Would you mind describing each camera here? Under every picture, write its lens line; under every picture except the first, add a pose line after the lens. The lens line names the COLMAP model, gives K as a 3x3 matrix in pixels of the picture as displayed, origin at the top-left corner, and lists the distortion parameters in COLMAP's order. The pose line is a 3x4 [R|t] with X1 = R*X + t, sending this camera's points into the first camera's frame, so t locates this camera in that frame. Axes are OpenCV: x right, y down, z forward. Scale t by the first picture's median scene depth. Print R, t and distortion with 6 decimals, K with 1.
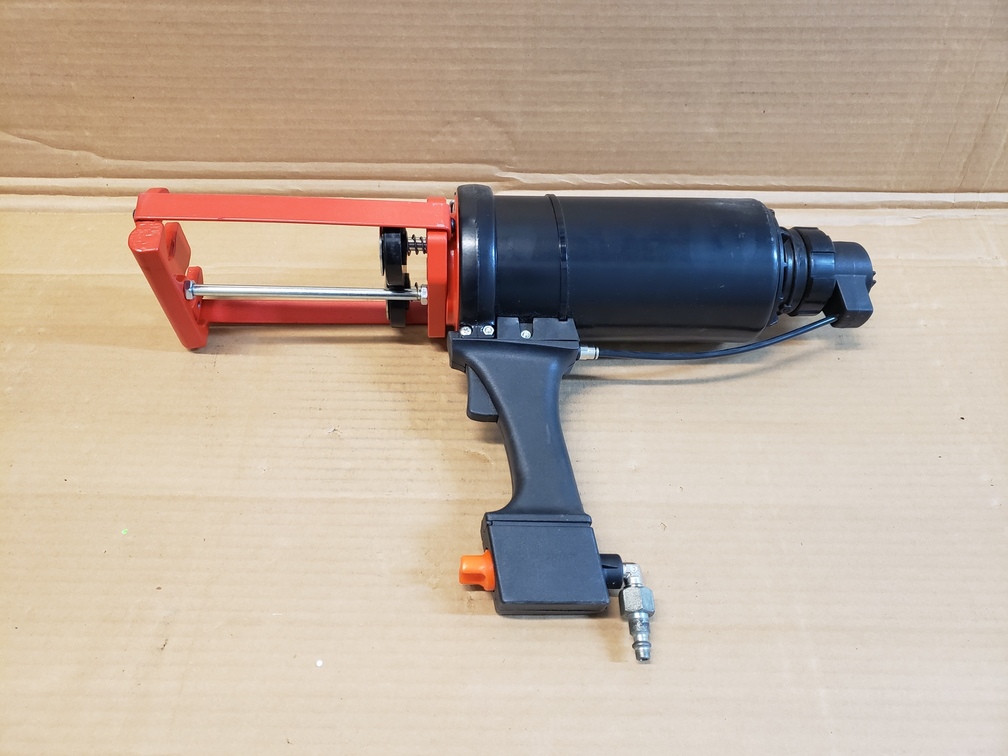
lens RADIAL K [[818.1, 0, 504.0], [0, 818.1, 378.0], [0, 0, 1]] dist [0.027684, 0.008049]
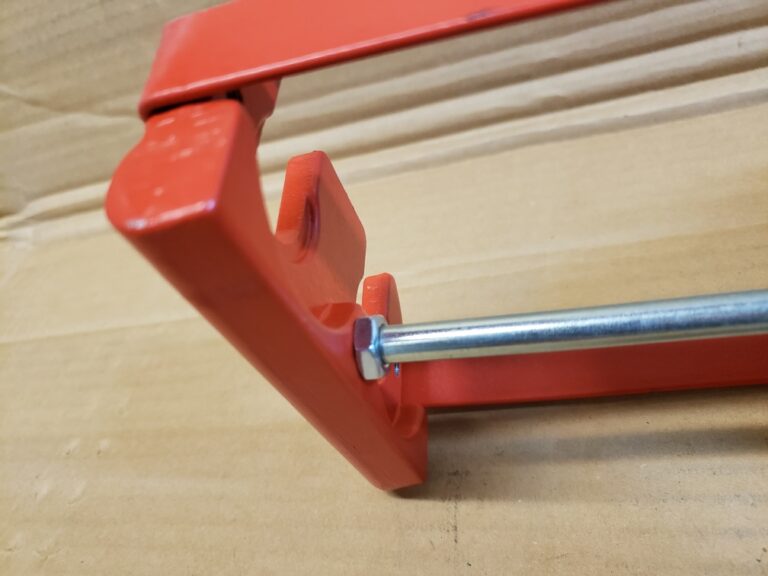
lens RADIAL K [[623.3, 0, 384.0], [0, 623.3, 288.0], [0, 0, 1]] dist [0.027684, 0.008049]
pose [[0.933453, -0.128296, -0.334972, -0.300119], [0.093715, 0.988641, -0.117505, -0.102299], [0.346242, 0.078293, 0.934873, 0.789746]]
